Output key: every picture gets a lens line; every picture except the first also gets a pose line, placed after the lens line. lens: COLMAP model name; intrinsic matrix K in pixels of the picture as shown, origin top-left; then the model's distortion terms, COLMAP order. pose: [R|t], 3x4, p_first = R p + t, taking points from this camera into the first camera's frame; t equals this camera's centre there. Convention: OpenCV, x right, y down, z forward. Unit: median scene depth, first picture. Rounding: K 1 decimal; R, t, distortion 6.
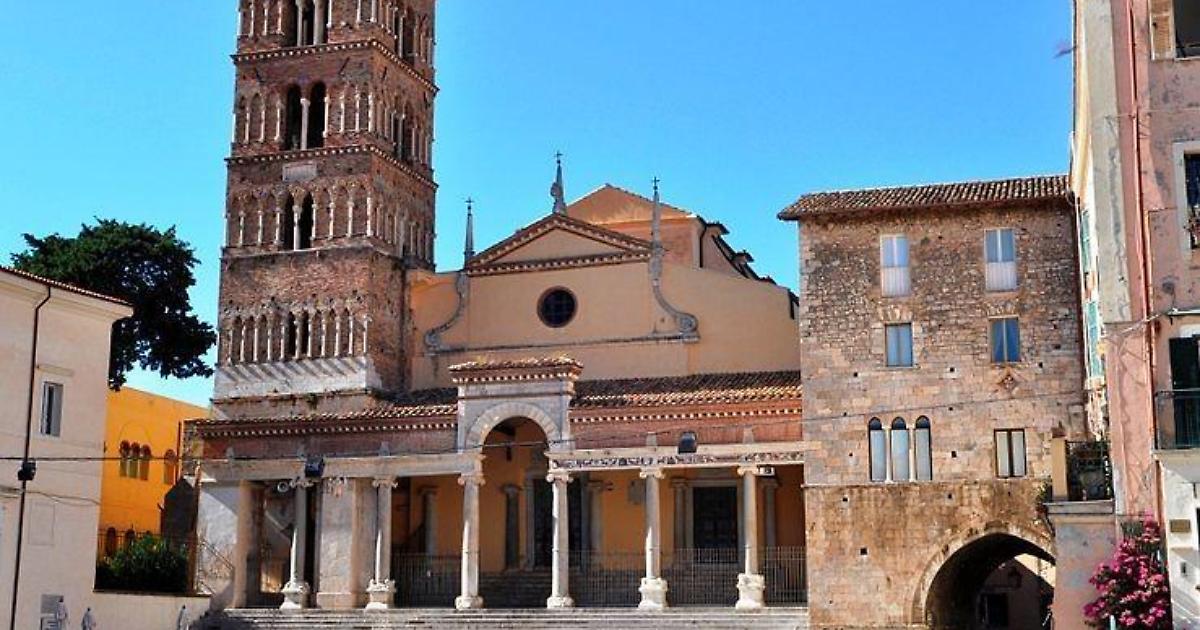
lens RADIAL K [[1630.3, 0, 600.0], [0, 1630.3, 315.0], [0, 0, 1]] dist [-0.007712, 0.016057]
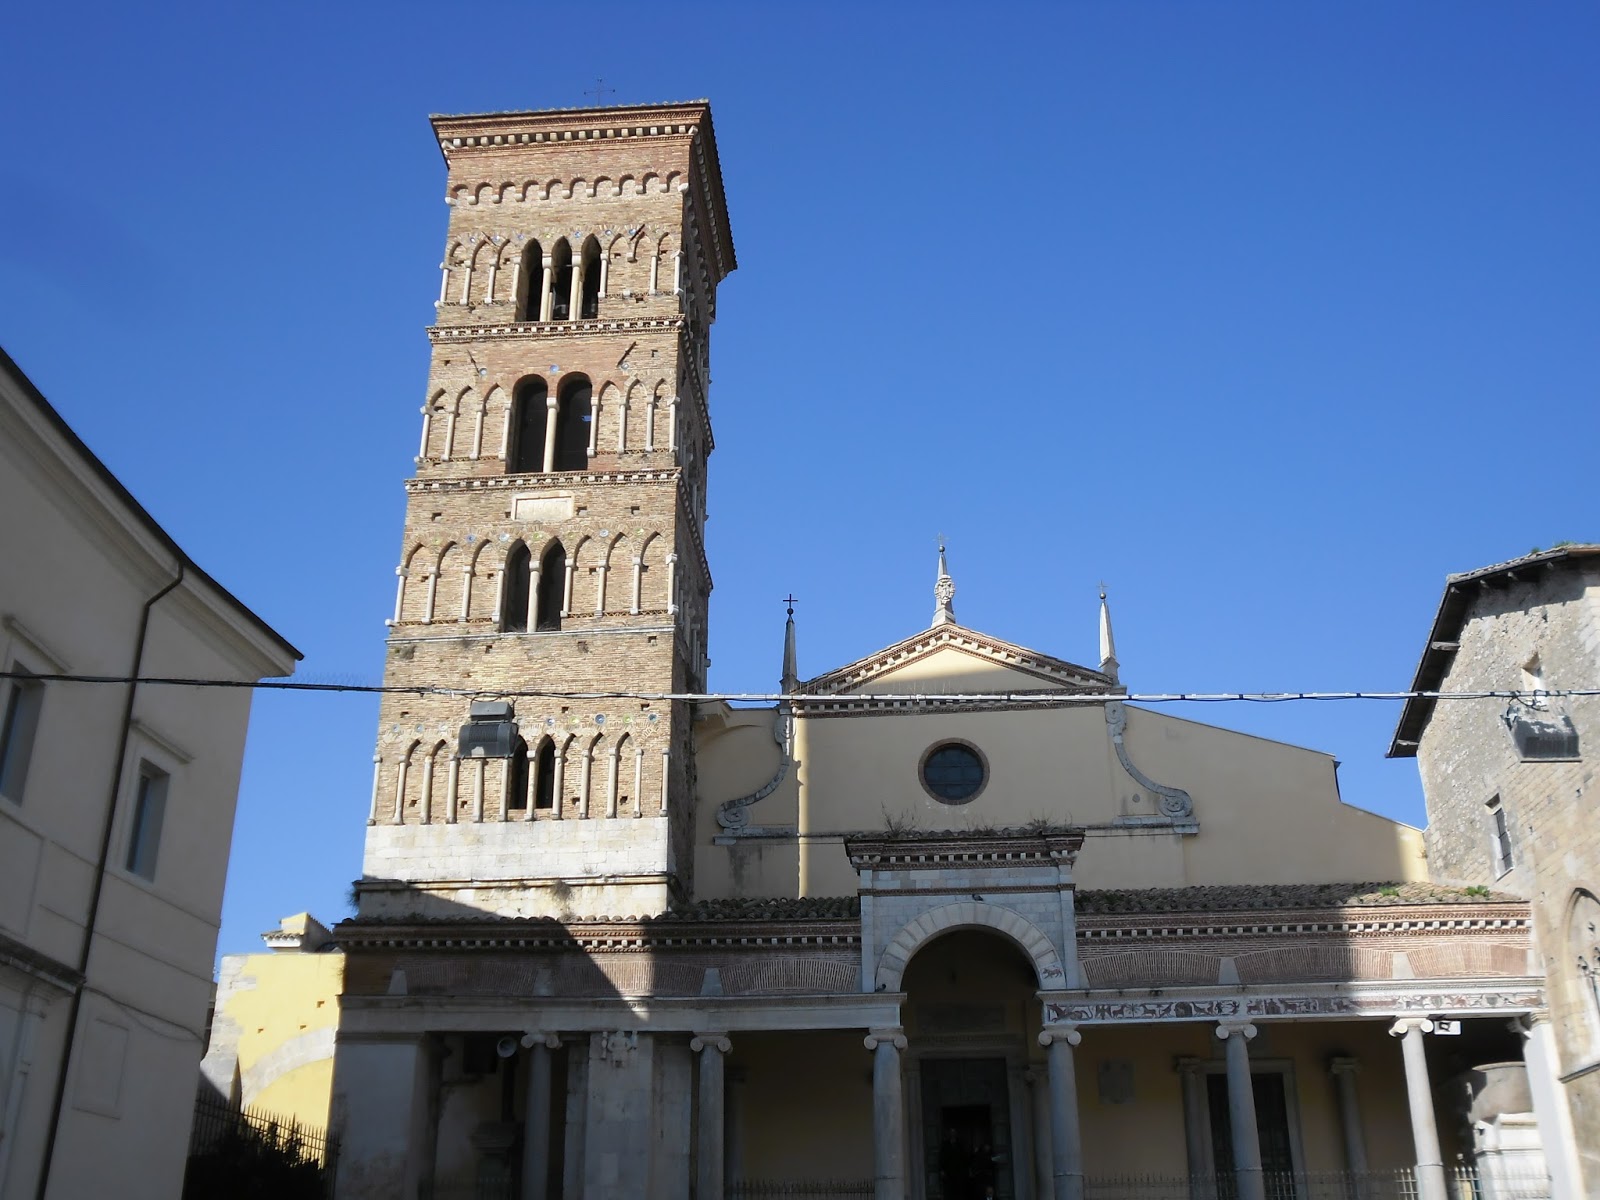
lens RADIAL K [[1670.3, 0, 836.3], [0, 1670.3, 595.1], [0, 0, 1]] dist [-0.240347, 0.468148]
pose [[0.969399, 0.099795, 0.224291, -0.231494], [-0.043130, 0.968668, -0.244587, 0.091714], [-0.241672, 0.227429, 0.943330, 0.455827]]
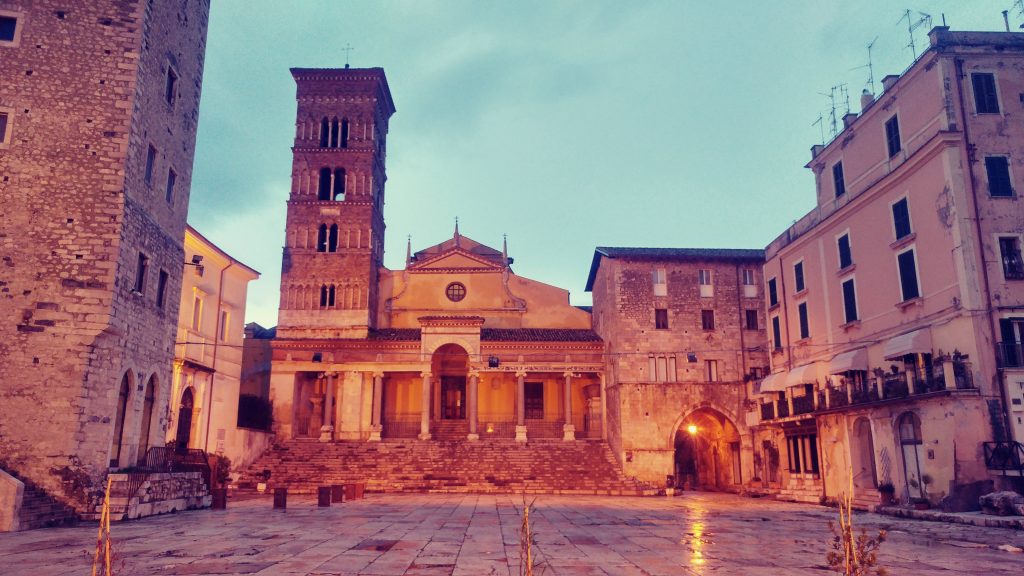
lens RADIAL K [[764.4, 0, 528.0], [0, 764.4, 286.3], [0, 0, 1]] dist [0.065645, -0.001505]
pose [[0.947593, 0.074611, 0.310647, -0.259912], [-0.064923, 0.997030, -0.041424, 0.024253], [-0.312815, 0.019085, 0.949622, 0.071101]]
